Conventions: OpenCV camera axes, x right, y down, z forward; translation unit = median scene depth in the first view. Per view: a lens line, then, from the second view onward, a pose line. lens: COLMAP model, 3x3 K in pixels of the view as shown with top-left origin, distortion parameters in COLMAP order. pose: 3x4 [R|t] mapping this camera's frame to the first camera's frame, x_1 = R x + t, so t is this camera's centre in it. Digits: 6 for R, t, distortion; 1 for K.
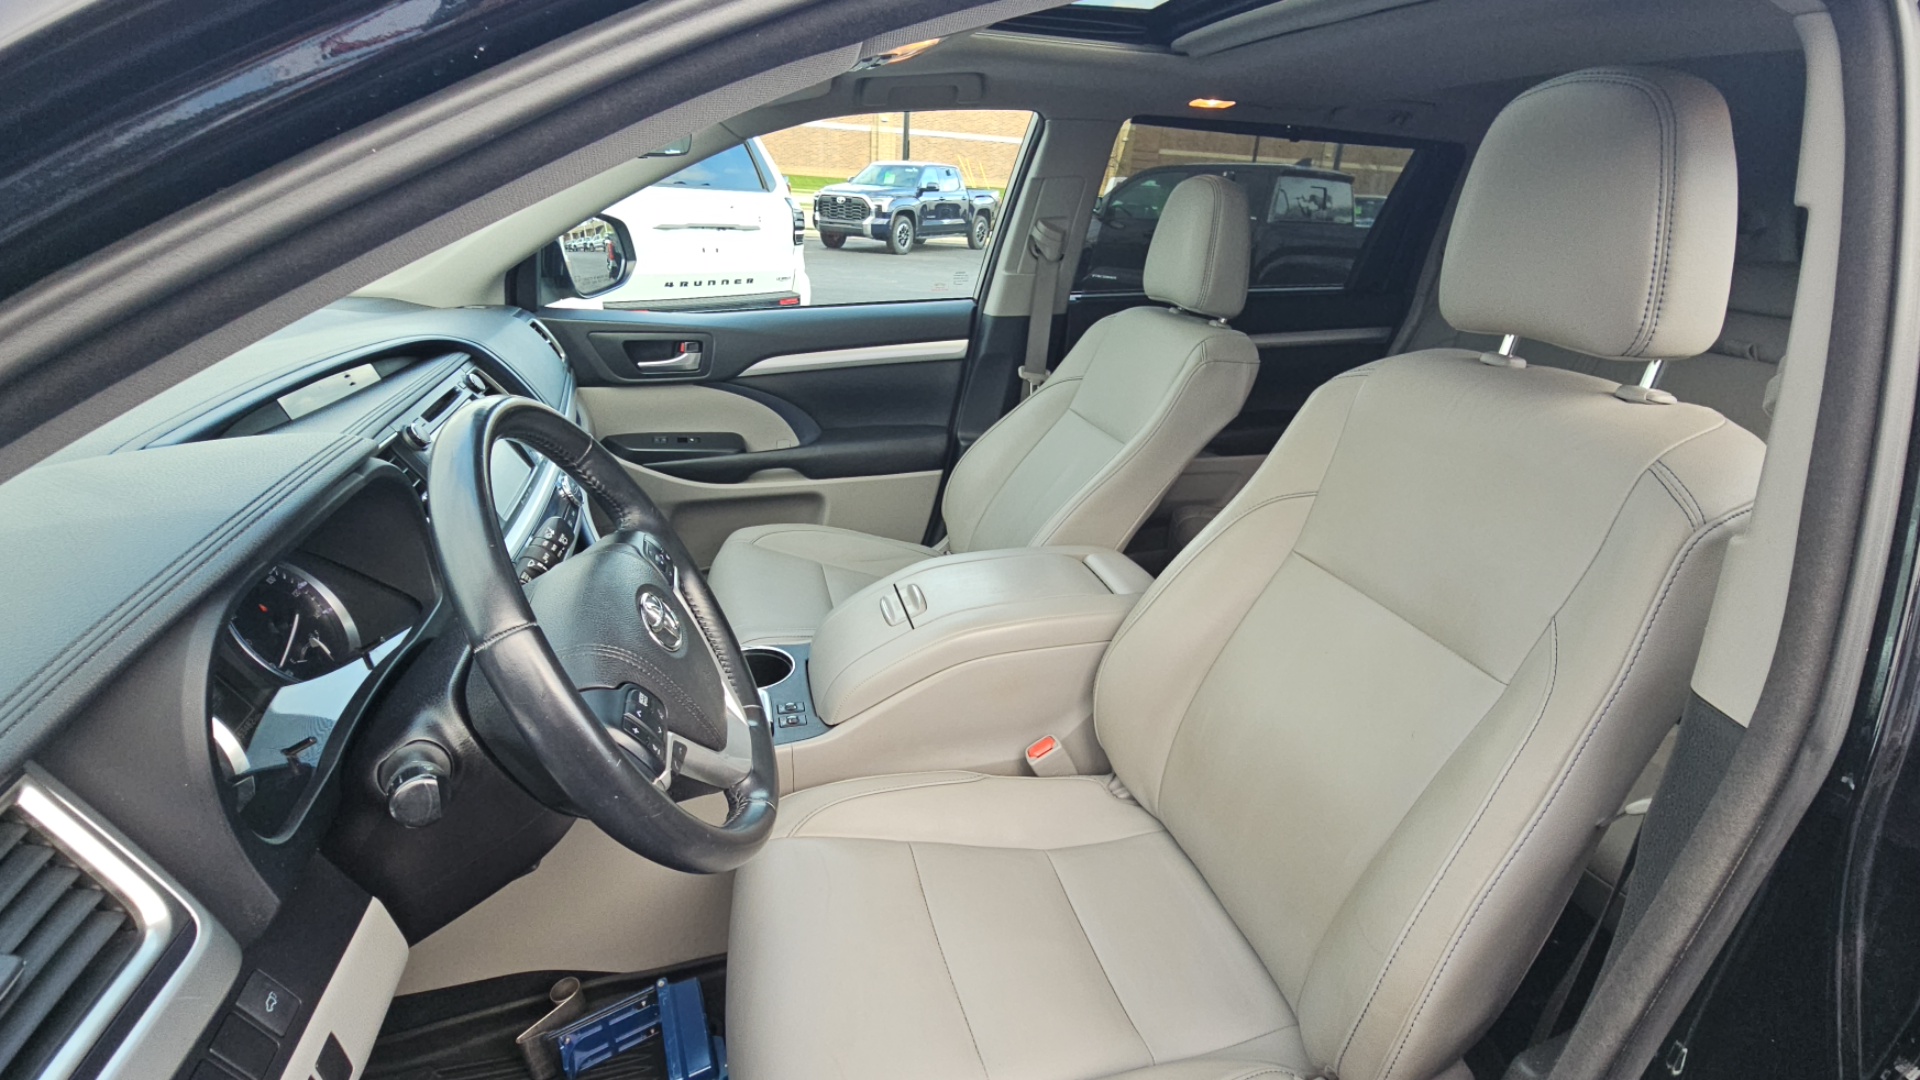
lens RADIAL K [[853.3, 0, 976.0], [0, 853.3, 560.3], [0, 0, 1]] dist [0.010451, -0.007111]
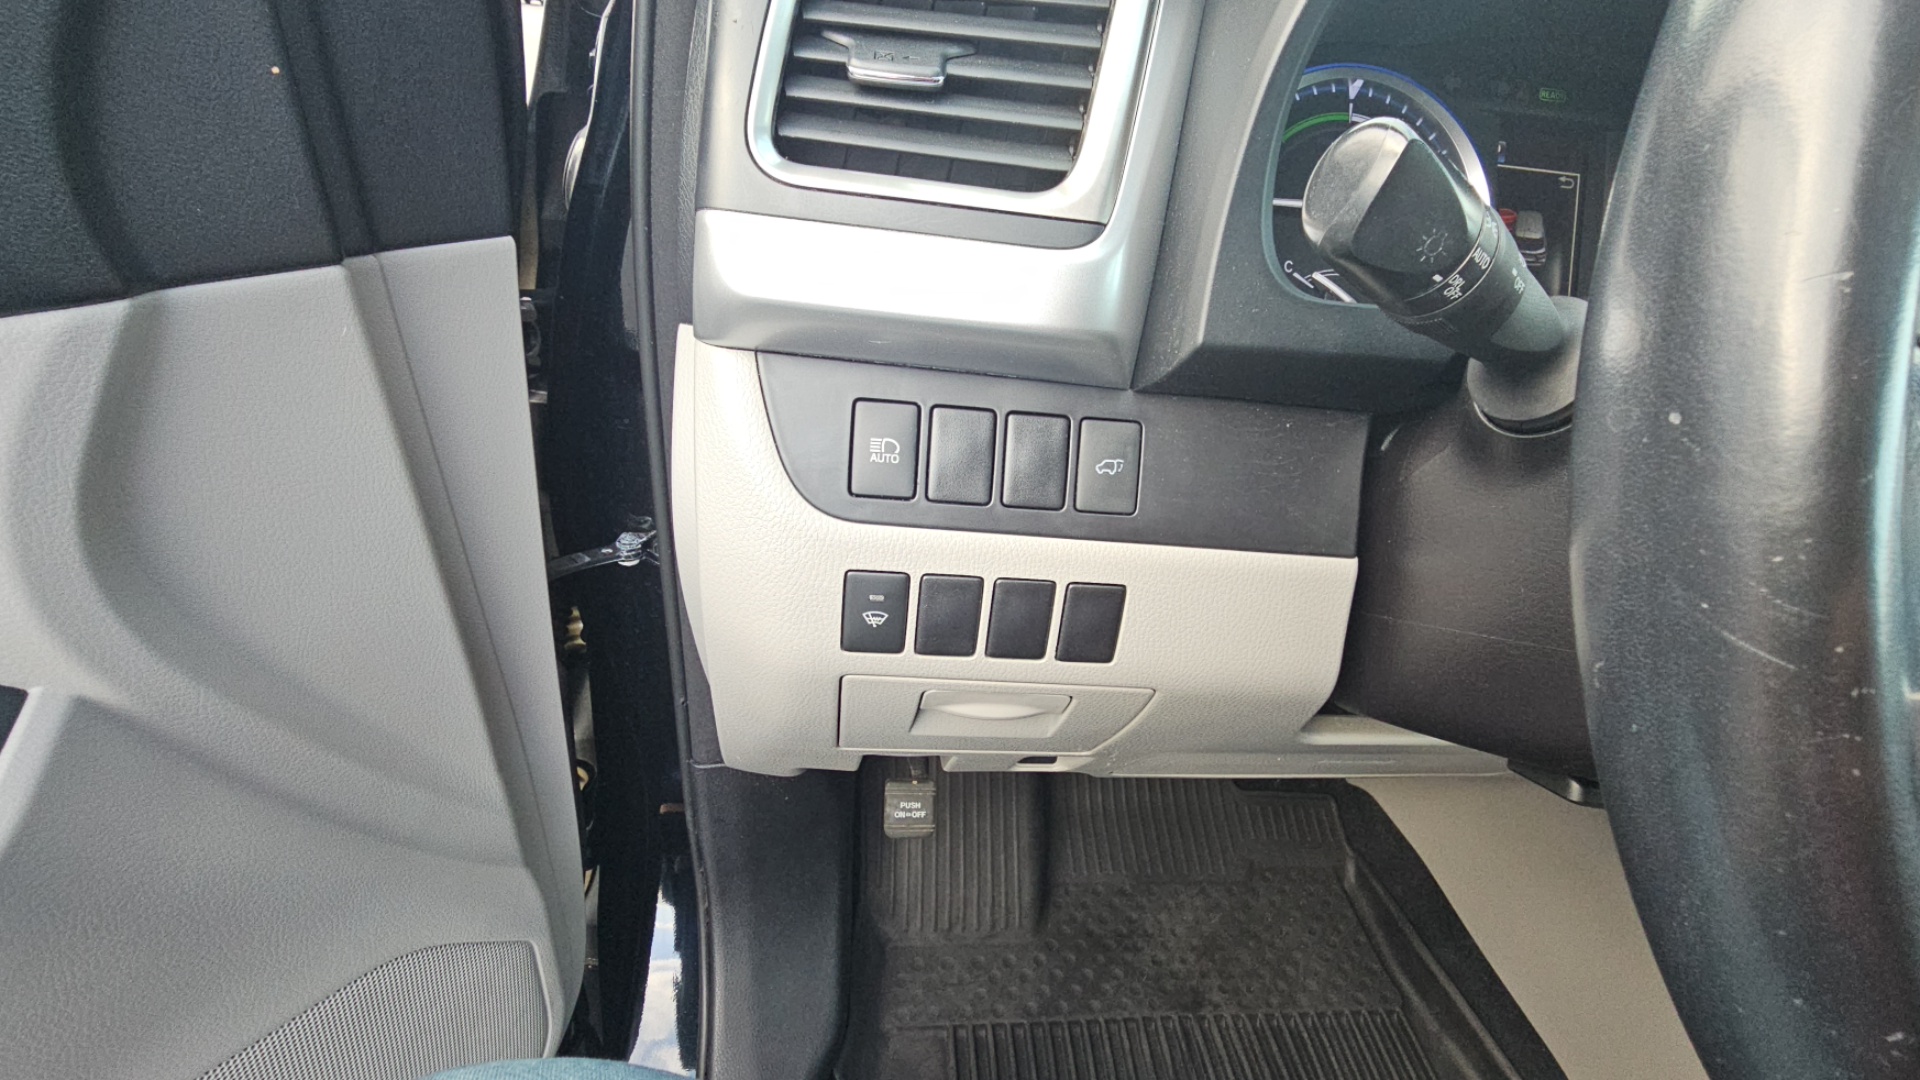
lens RADIAL K [[853.3, 0, 1000.5], [0, 853.3, 544.7], [0, 0, 1]] dist [0.010451, -0.007111]
pose [[-0.143215, 0.453567, -0.879640, -0.052634], [-0.516107, 0.724153, 0.457422, 0.078182], [0.844466, 0.519499, 0.130379, 0.229031]]
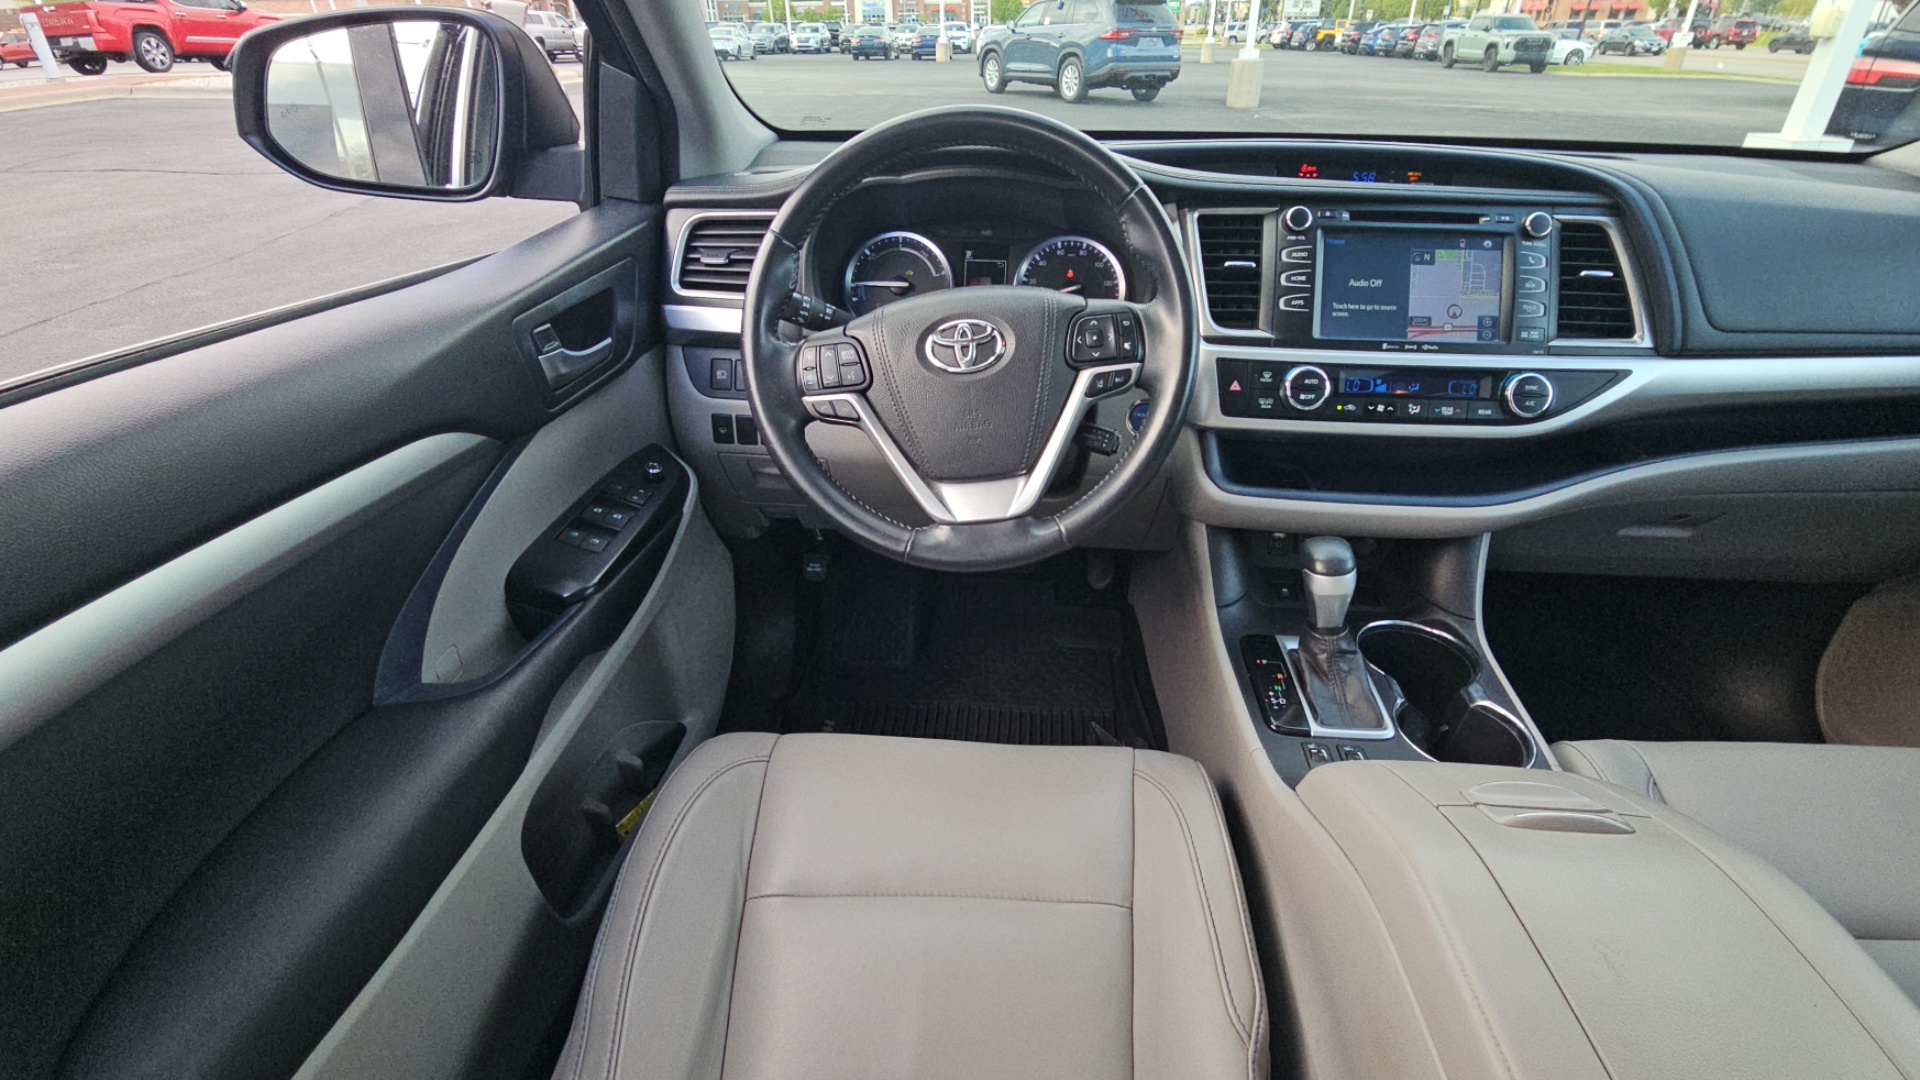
lens RADIAL K [[853.3, 0, 985.1], [0, 853.3, 542.6], [0, 0, 1]] dist [0.010451, -0.007111]
pose [[-0.323566, 0.438763, -0.838327, 0.229312], [-0.412417, 0.732003, 0.542295, -0.123690], [0.851597, 0.521208, -0.055899, 0.444439]]
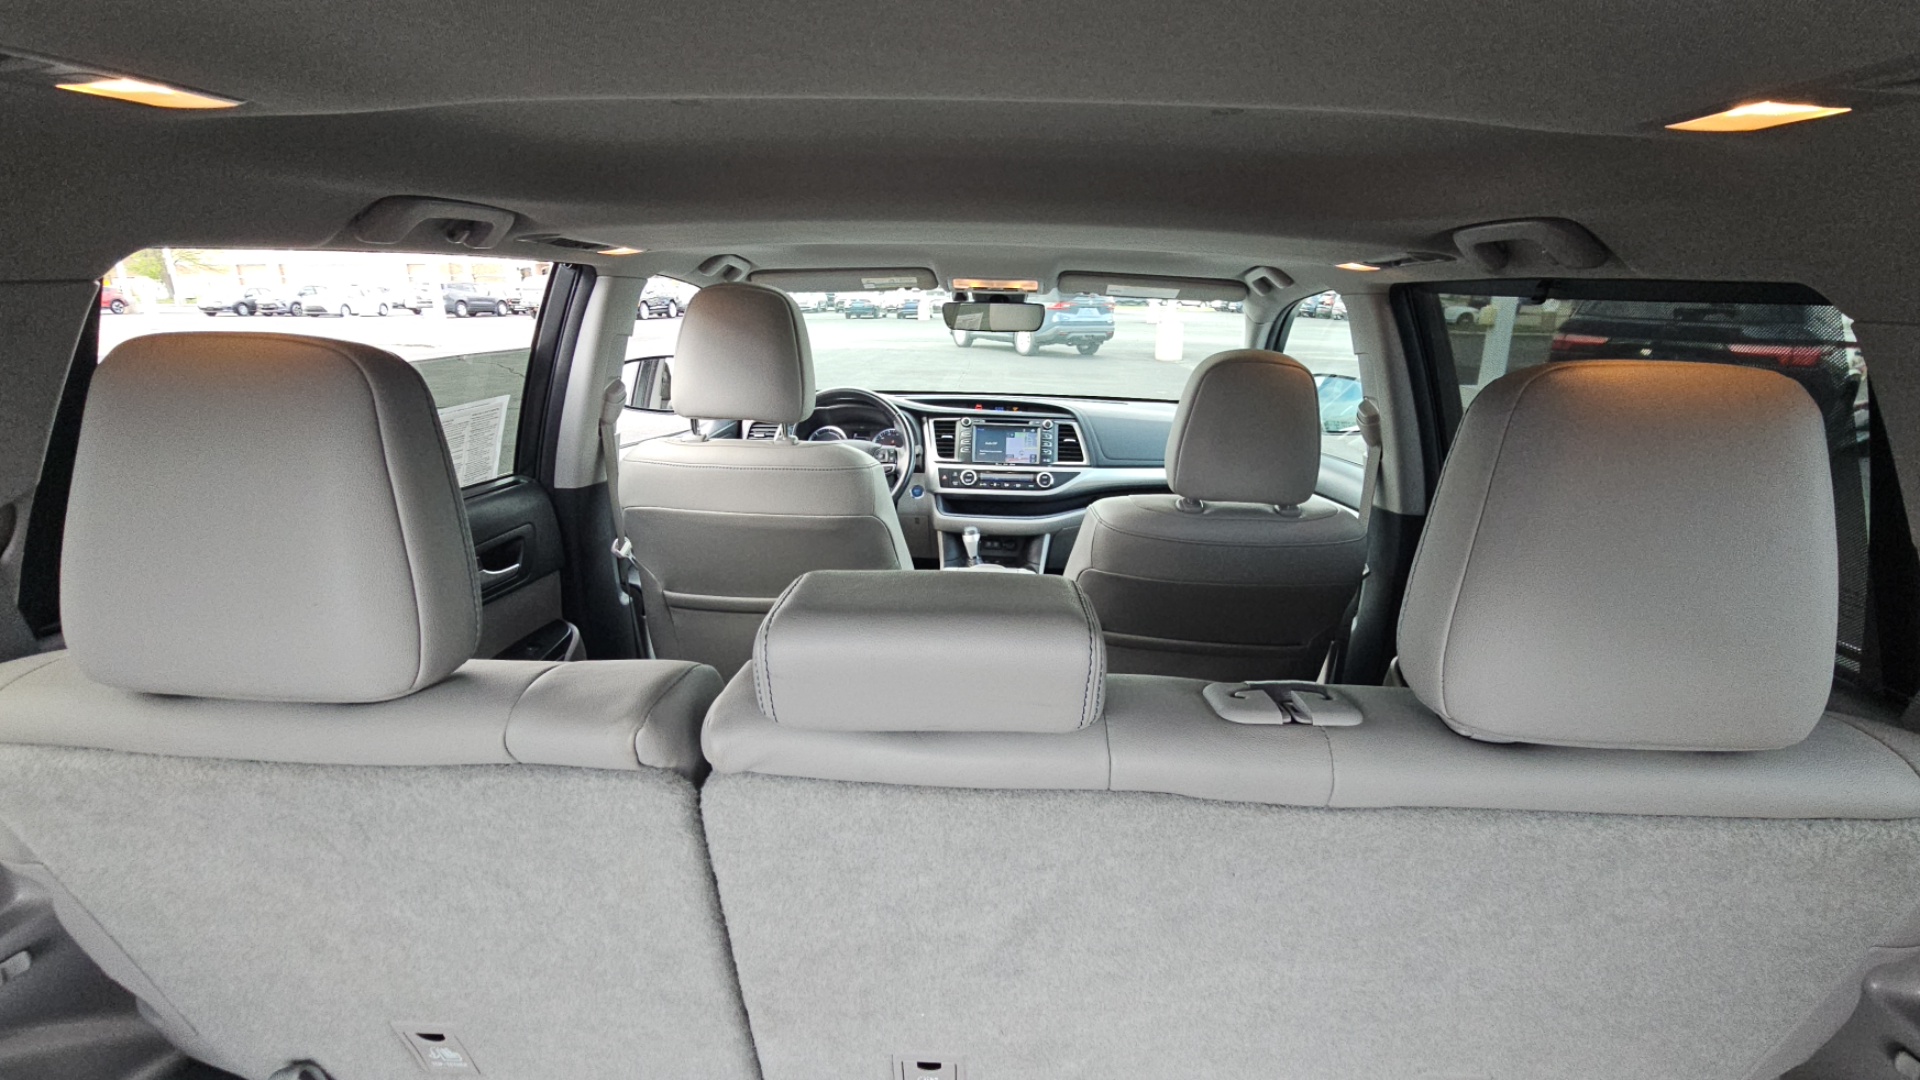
lens RADIAL K [[853.3, 0, 977.2], [0, 853.3, 548.7], [0, 0, 1]] dist [0.010451, -0.007111]
pose [[-0.311864, 0.219181, -0.924500, 0.998685], [-0.419373, 0.841360, 0.340939, -0.372463], [0.852565, 0.494037, -0.170472, 0.821661]]
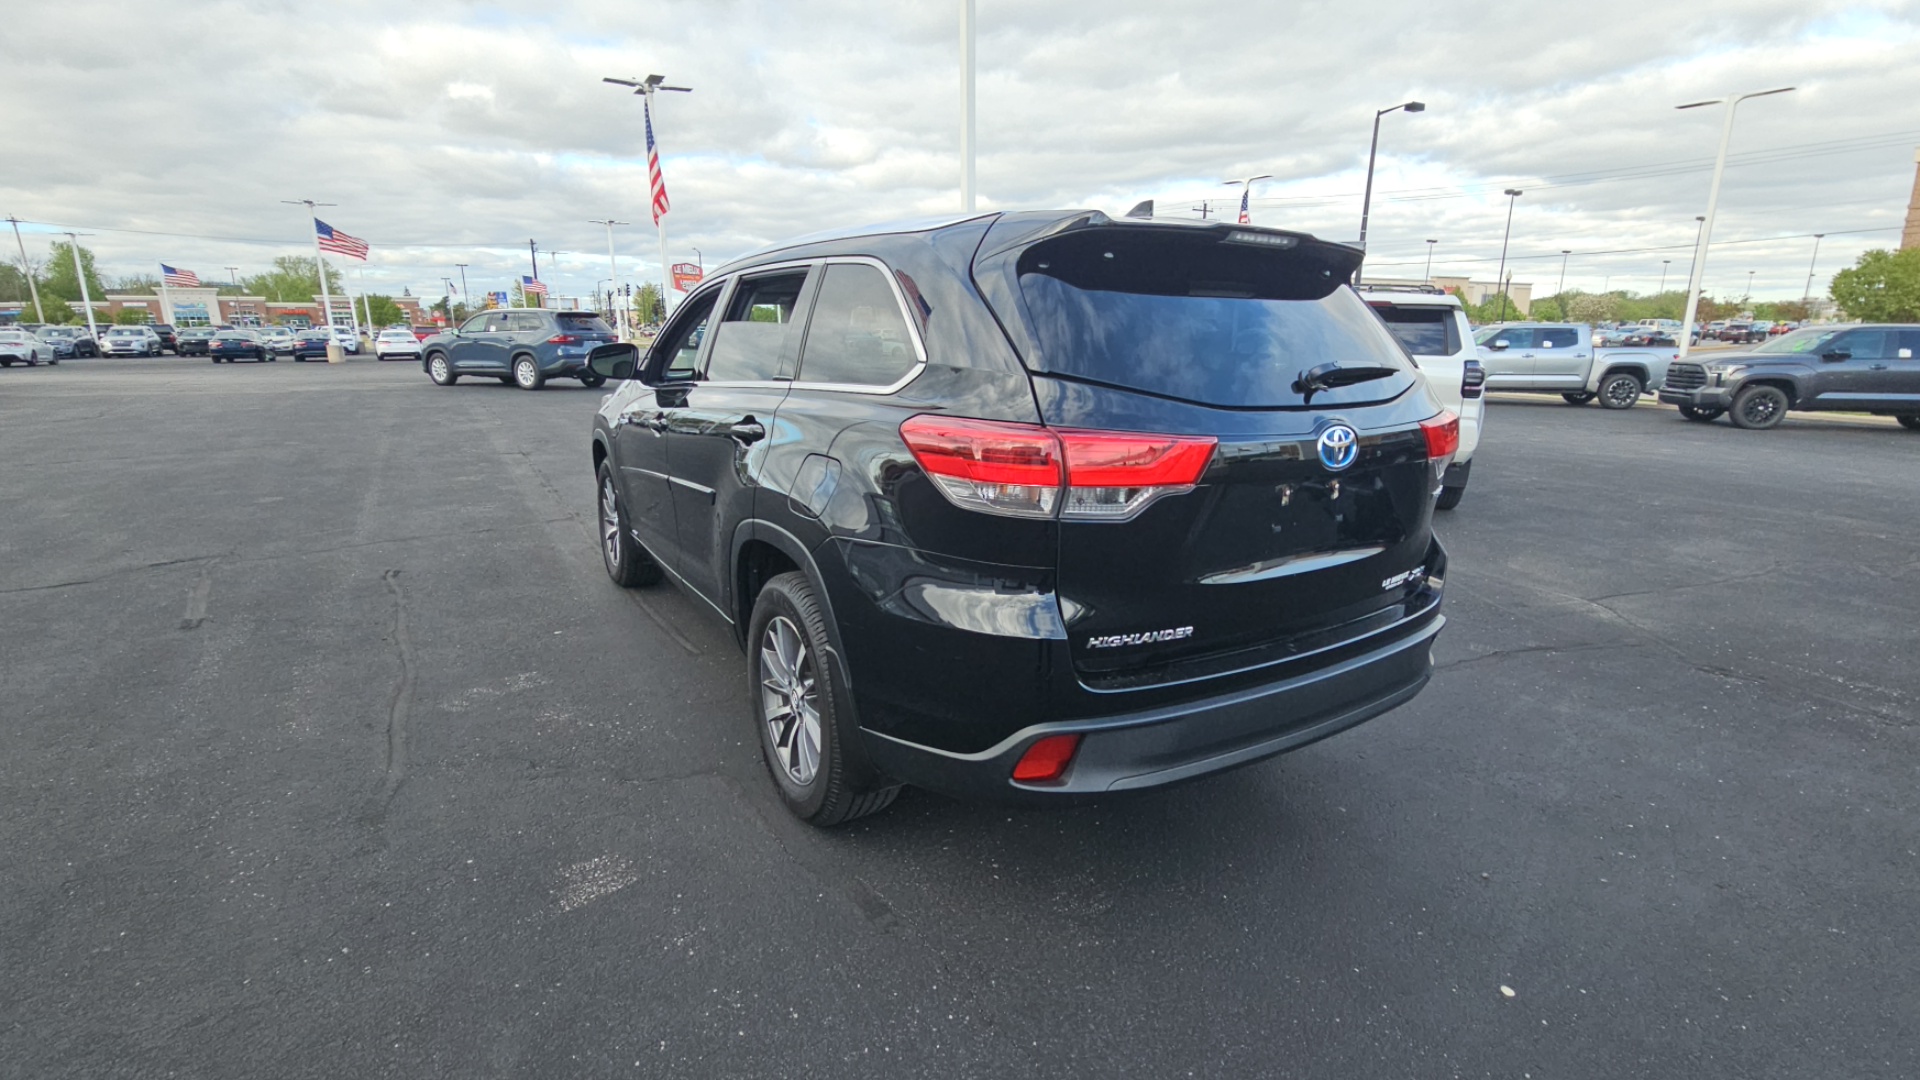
lens RADIAL K [[853.3, 0, 977.6], [0, 853.3, 539.7], [0, 0, 1]] dist [0.010451, -0.007111]
pose [[0.288191, 0.172794, -0.941853, 2.288993], [-0.386460, 0.920911, 0.050702, 0.033414], [0.876125, 0.349377, 0.332177, 0.276297]]
